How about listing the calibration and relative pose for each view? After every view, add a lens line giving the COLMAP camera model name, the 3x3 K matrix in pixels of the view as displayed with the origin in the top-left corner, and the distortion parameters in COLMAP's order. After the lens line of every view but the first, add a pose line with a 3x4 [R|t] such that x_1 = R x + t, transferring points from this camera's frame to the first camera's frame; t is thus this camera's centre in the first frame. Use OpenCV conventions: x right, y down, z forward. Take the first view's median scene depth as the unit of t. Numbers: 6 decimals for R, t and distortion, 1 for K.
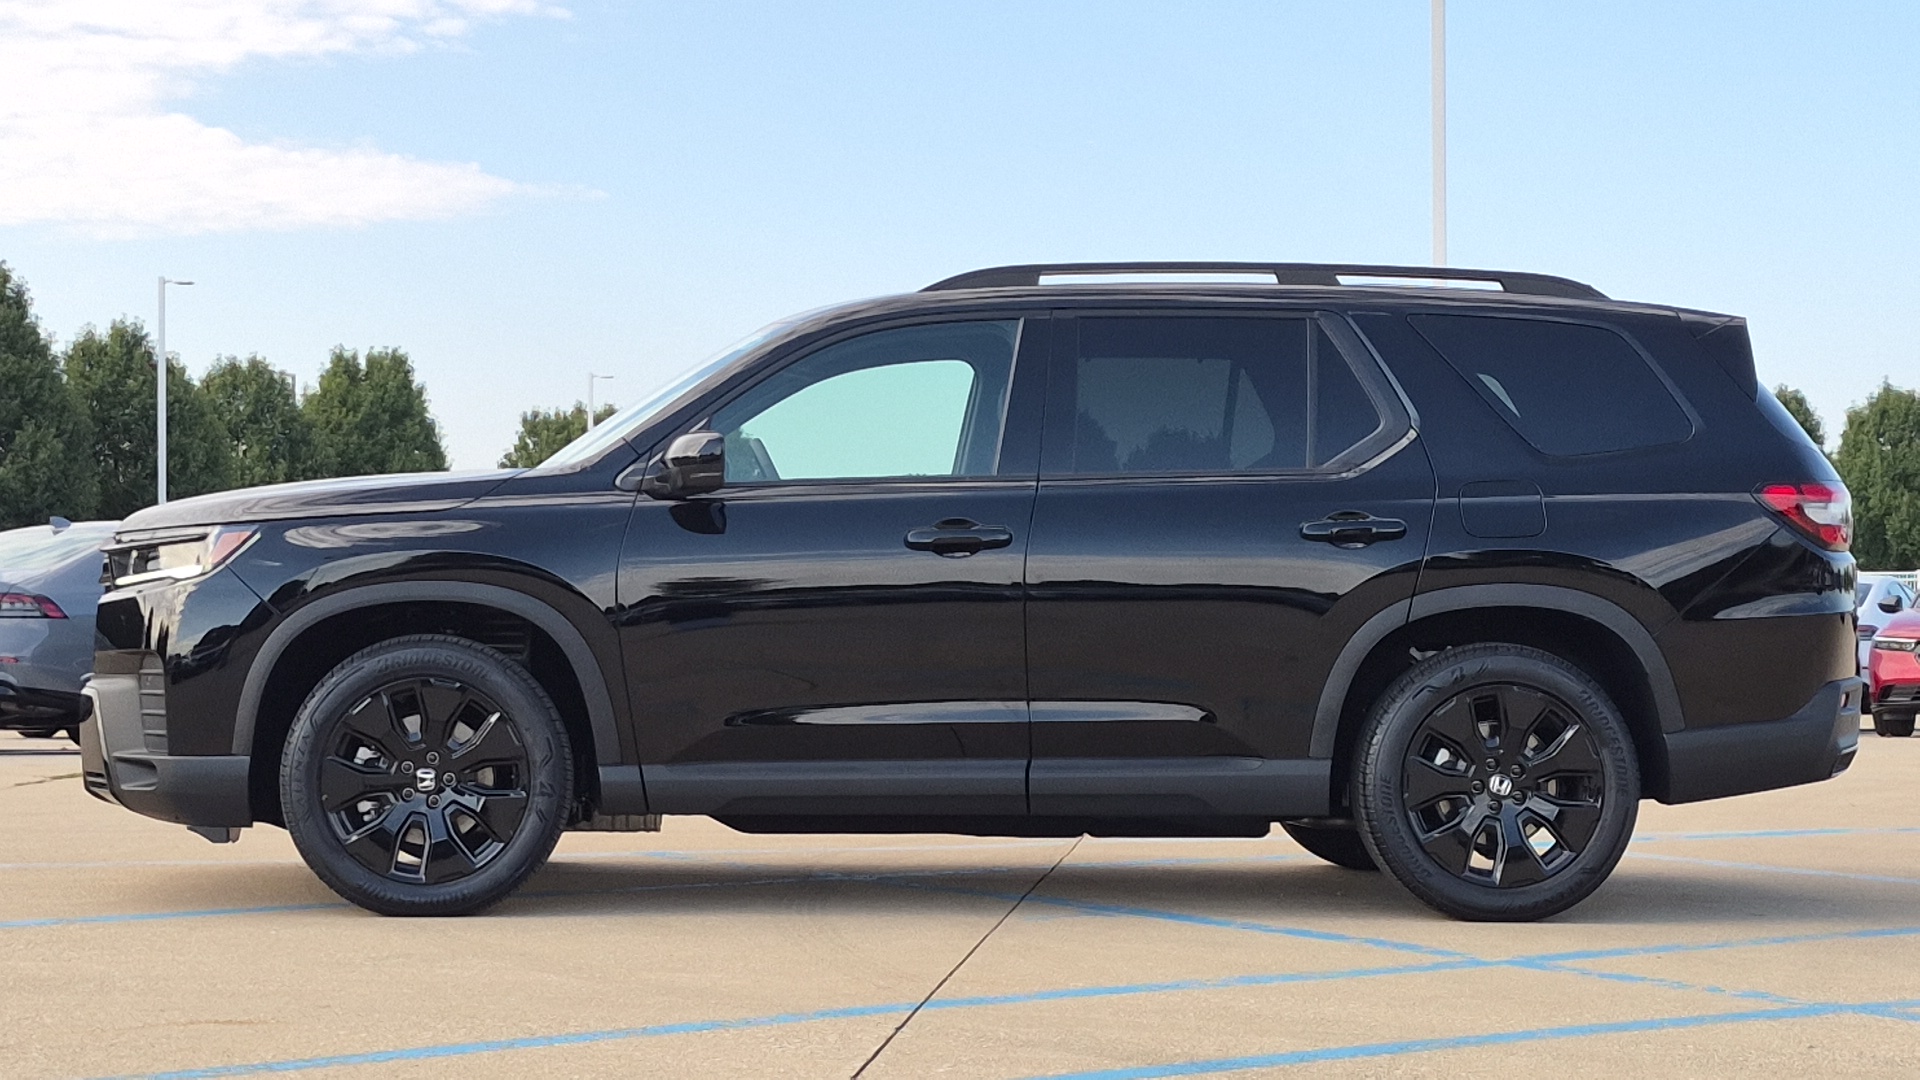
lens RADIAL K [[3440.4, 0, 956.7], [0, 3440.4, 543.5], [0, 0, 1]] dist [0.070068, 0.000000]
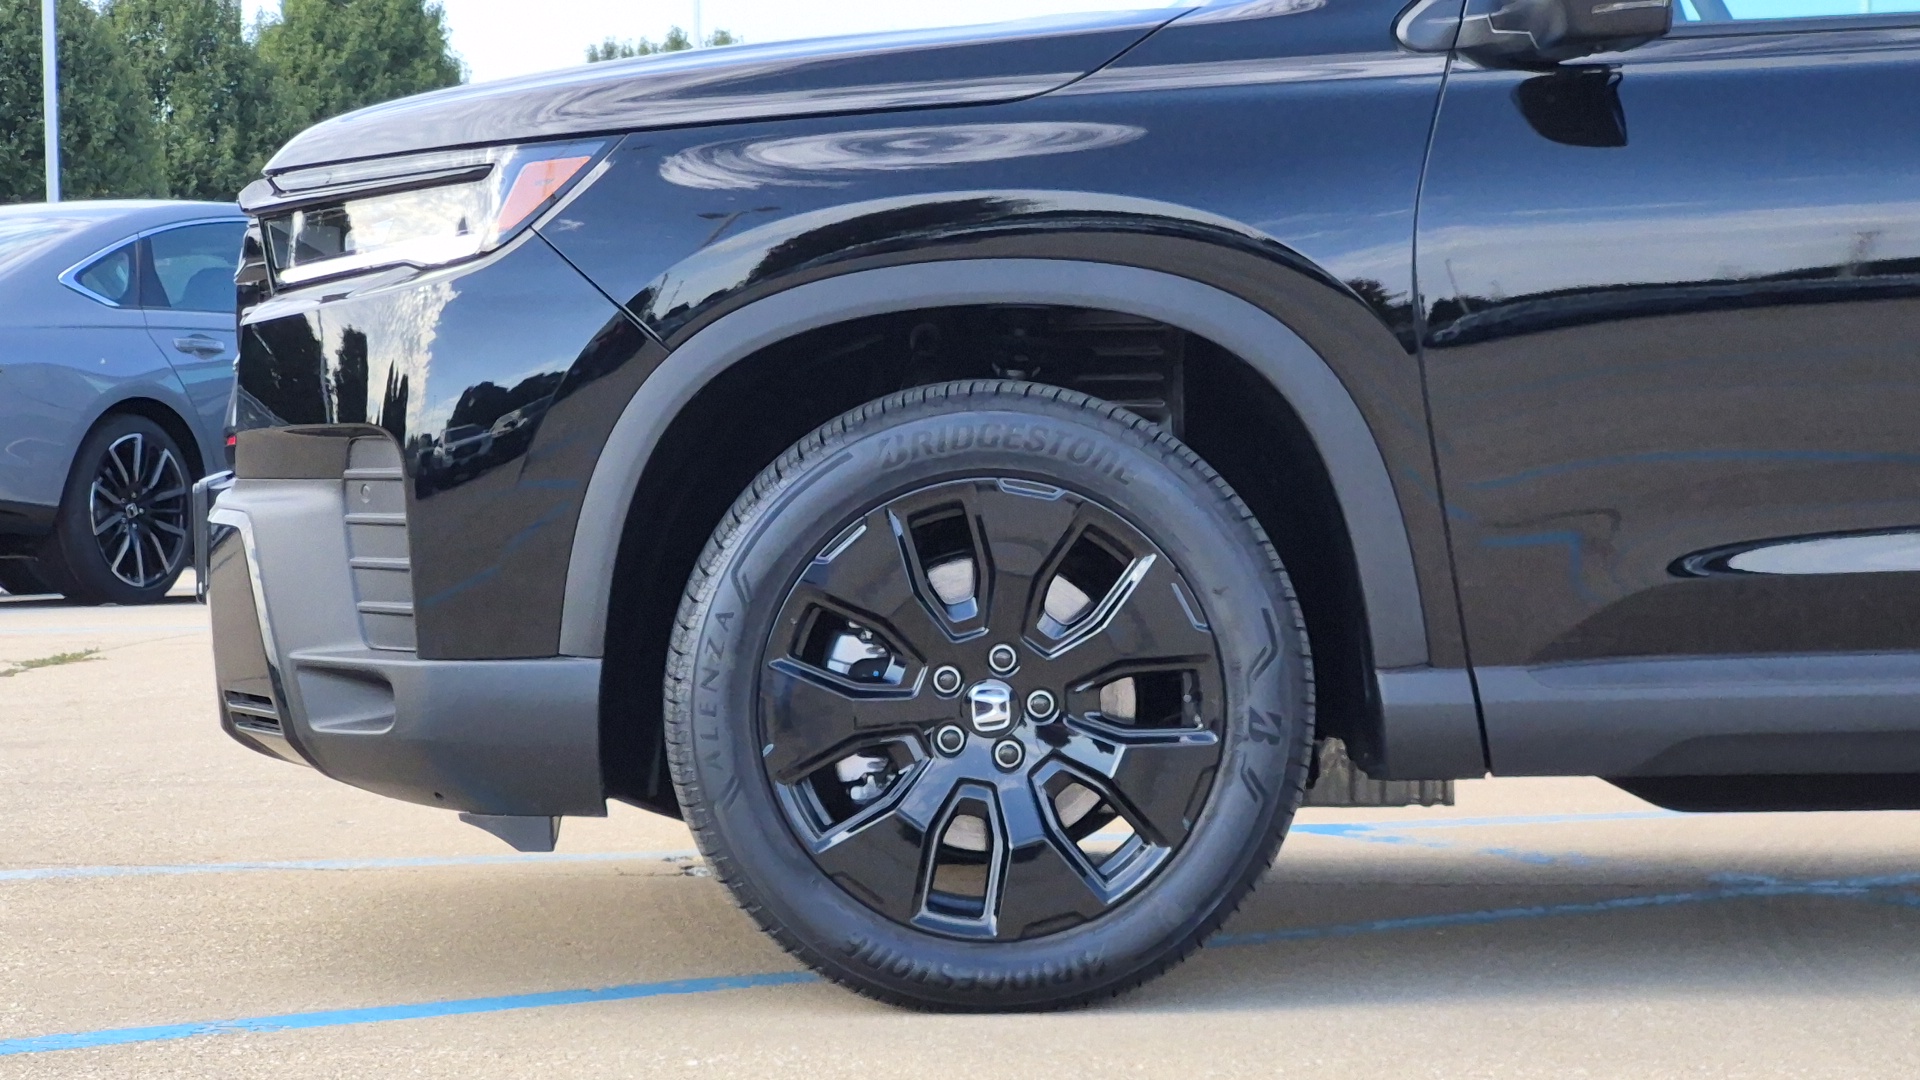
lens RADIAL K [[5397.4, 0, 961.2], [0, 5397.4, 534.9], [0, 0, 1]] dist [-0.190251, 0.000000]
pose [[0.998209, -0.014074, -0.058151, -0.116016], [0.017217, 0.998397, 0.053918, 0.008614], [0.057299, -0.054822, 0.996851, 0.303447]]
